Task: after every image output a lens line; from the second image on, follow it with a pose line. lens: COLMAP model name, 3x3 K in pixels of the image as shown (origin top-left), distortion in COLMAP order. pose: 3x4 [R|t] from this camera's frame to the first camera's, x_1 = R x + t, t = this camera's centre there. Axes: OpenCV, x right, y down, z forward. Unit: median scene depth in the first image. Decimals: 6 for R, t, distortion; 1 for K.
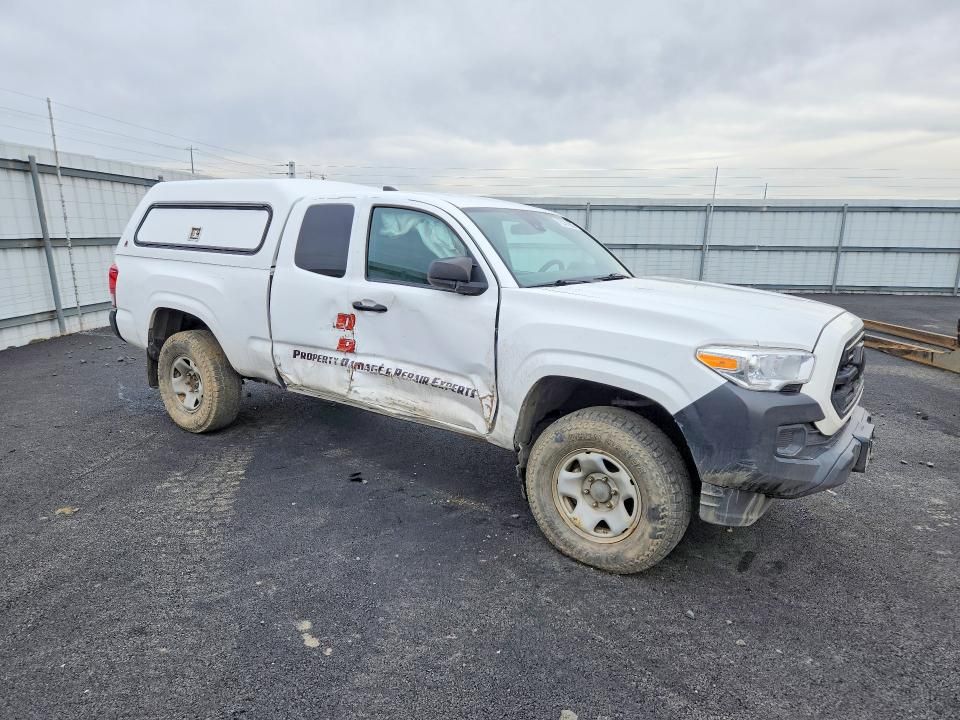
lens RADIAL K [[674.4, 0, 480.5], [0, 674.4, 354.1], [0, 0, 1]] dist [0.020042, -0.003557]
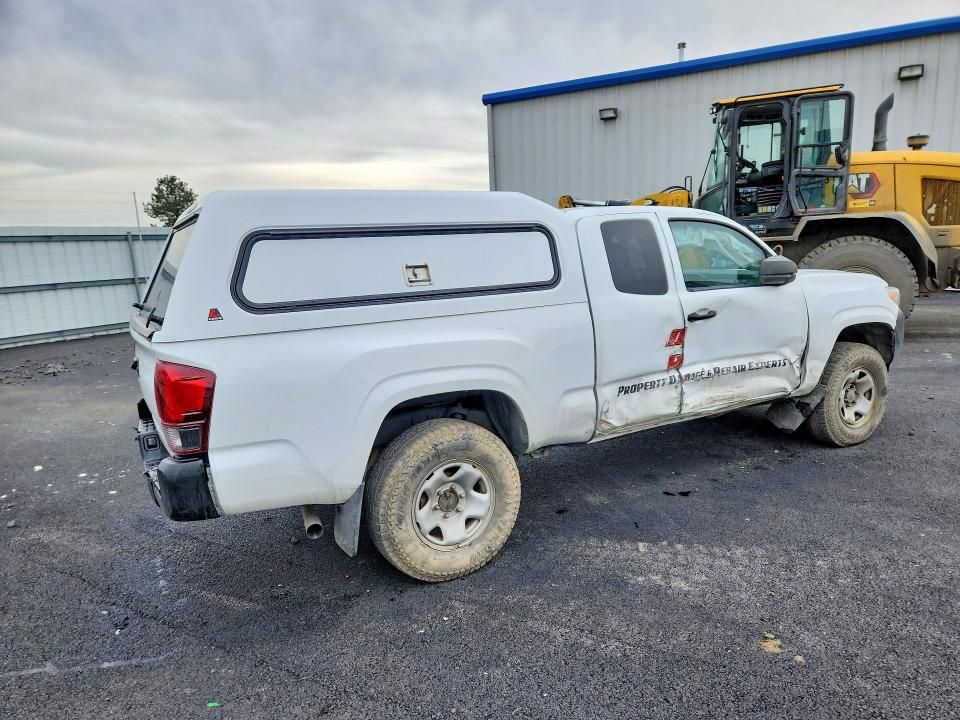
lens RADIAL K [[722.5, 0, 481.8], [0, 722.5, 368.1], [0, 0, 1]] dist [0.045341, 0.005475]
pose [[0.359845, -0.195070, 0.912392, -1.246803], [0.230710, 0.966135, 0.115568, -0.187846], [-0.904038, 0.168911, 0.392664, 0.829637]]
